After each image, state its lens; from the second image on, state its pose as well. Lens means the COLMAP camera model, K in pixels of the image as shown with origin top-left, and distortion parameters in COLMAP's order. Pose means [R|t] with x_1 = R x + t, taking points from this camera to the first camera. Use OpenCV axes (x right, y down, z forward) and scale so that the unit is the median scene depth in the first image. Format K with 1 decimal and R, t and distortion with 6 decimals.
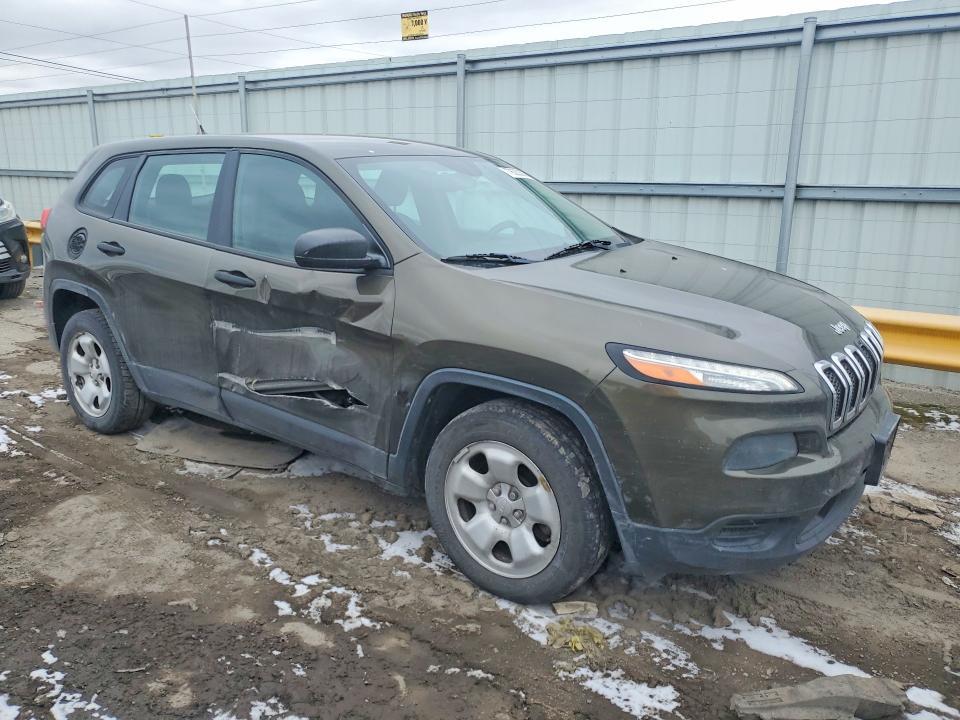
lens RADIAL K [[796.1, 0, 480.0], [0, 796.1, 360.0], [0, 0, 1]] dist [0.004780, 0.002964]
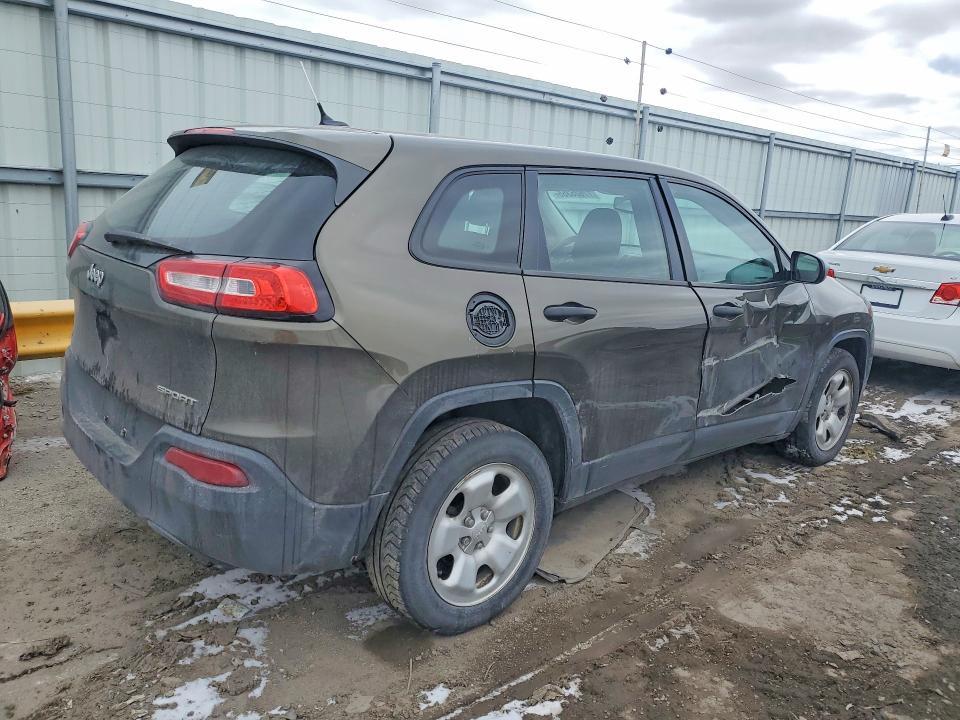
lens RADIAL K [[784.2, 0, 480.0], [0, 784.2, 360.0], [0, 0, 1]] dist [0.011967, 0.005973]
pose [[0.147526, -0.211727, 0.966130, -1.387724], [0.181130, 0.966082, 0.184059, -0.292155], [-0.972331, 0.147841, 0.180872, 1.182524]]
